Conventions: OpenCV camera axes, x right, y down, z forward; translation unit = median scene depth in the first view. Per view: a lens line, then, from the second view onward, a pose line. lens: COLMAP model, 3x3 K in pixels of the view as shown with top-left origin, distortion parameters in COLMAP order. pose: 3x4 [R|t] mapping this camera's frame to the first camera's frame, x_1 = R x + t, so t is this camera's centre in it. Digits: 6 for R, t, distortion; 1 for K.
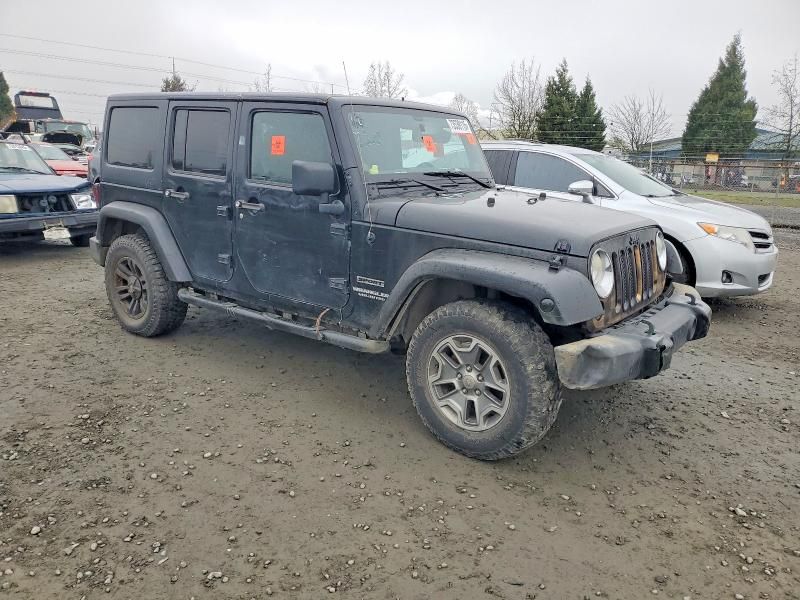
lens RADIAL K [[613.0, 0, 395.1], [0, 613.0, 295.0], [0, 0, 1]] dist [0.052127, -0.013152]
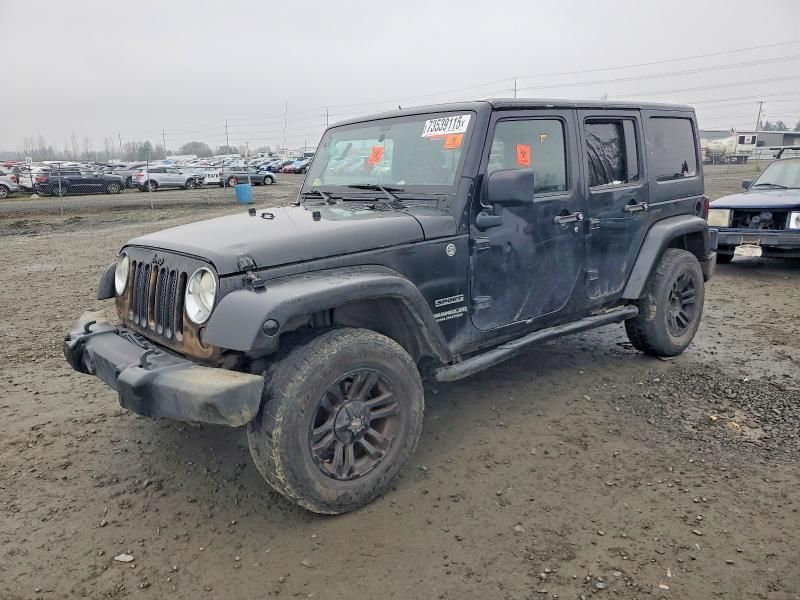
lens RADIAL K [[613.0, 0, 395.8], [0, 613.0, 299.5], [0, 0, 1]] dist [0.052127, -0.013152]
pose [[-0.187538, 0.168549, -0.967688, 1.419767], [-0.189752, 0.960394, 0.204052, -0.333821], [0.963755, 0.221888, -0.148128, 1.759627]]
